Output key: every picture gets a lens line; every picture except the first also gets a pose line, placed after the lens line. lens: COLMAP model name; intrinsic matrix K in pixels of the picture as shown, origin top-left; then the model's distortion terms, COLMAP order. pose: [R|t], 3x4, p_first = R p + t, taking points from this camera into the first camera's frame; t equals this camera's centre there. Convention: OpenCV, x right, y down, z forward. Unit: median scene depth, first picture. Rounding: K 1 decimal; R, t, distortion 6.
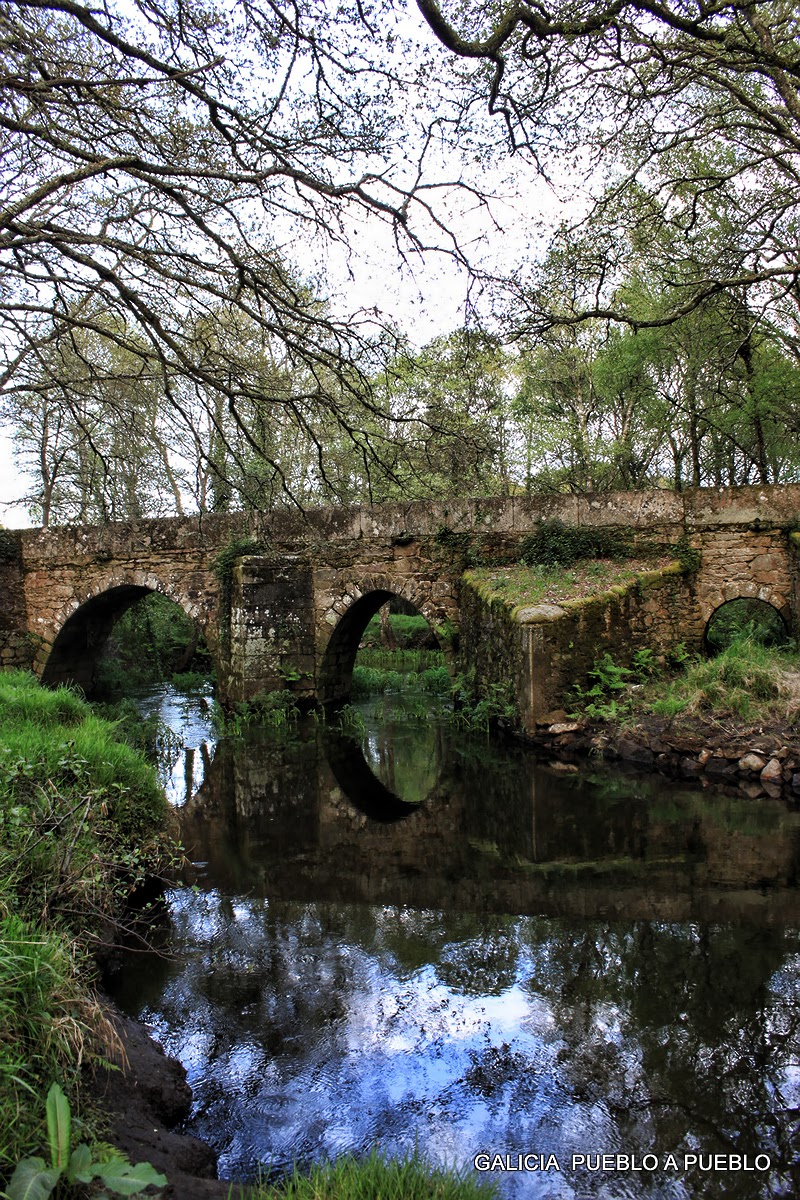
lens RADIAL K [[1007.9, 0, 382.4], [0, 1007.9, 584.2], [0, 0, 1]] dist [-0.129654, 0.106714]
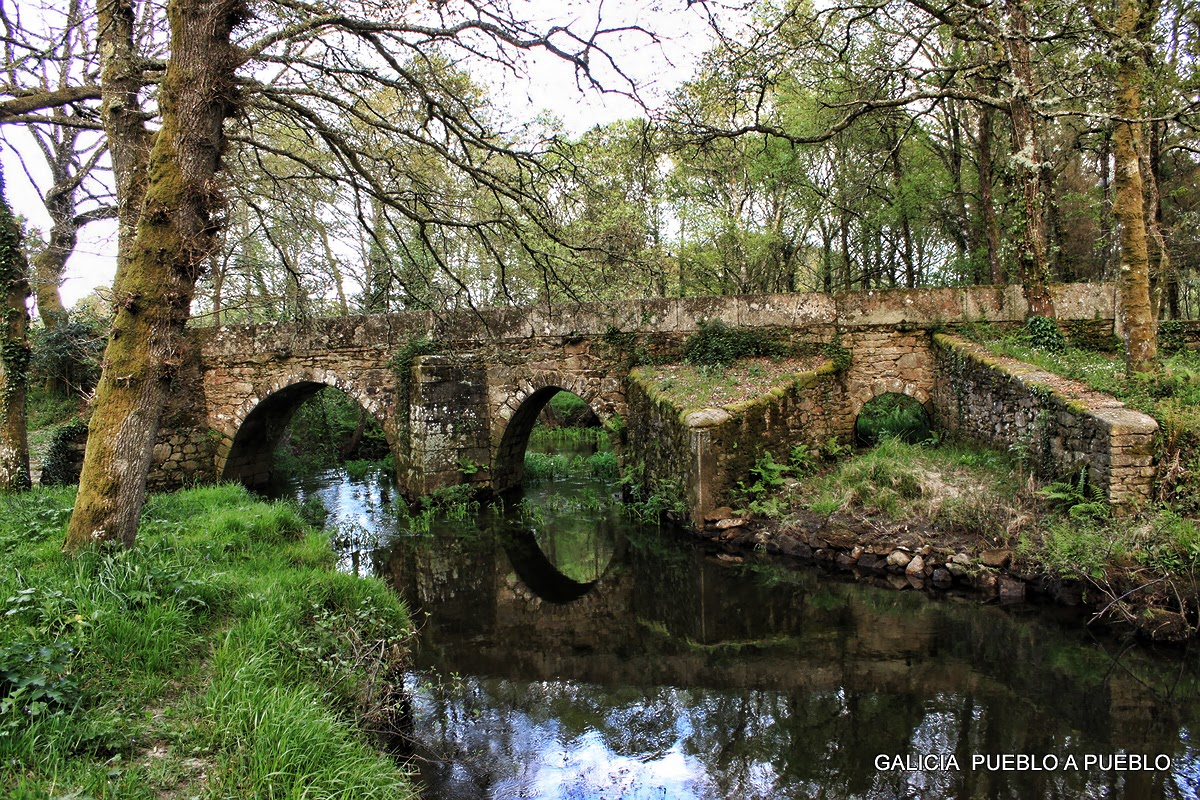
lens RADIAL K [[1007.9, 0, 600.0], [0, 1007.9, 400.0], [0, 0, 1]] dist [-0.129654, 0.106714]
pose [[0.997666, -0.011618, 0.067281, -0.024465], [0.008190, 0.998665, 0.051002, -0.035450], [-0.067783, -0.050332, 0.996430, -0.060262]]
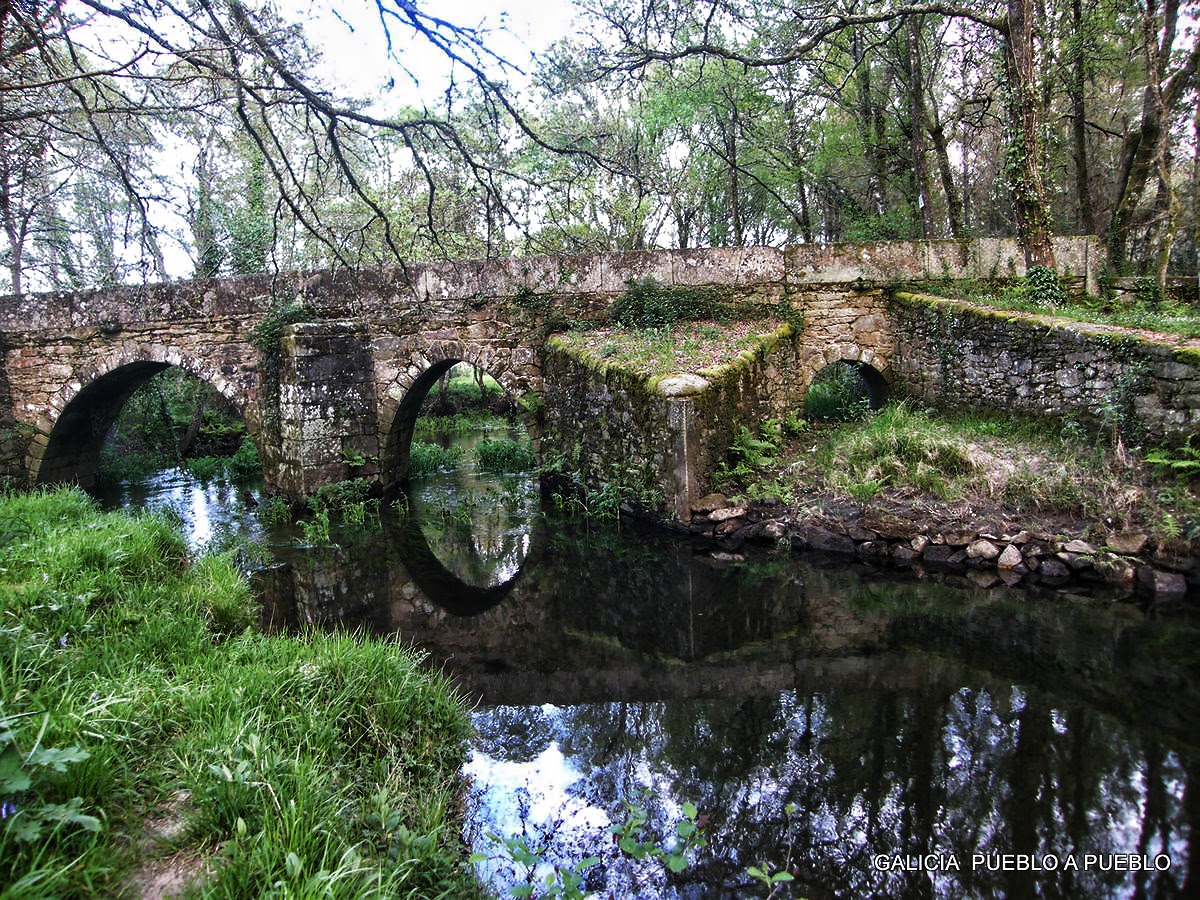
lens RADIAL K [[969.2, 0, 600.0], [0, 969.2, 450.0], [0, 0, 1]] dist [-0.153106, 0.143663]
pose [[0.966086, -0.045370, 0.254204, -0.101966], [0.017715, 0.993769, 0.110043, -0.006244], [-0.257613, -0.101808, 0.960870, 0.151983]]
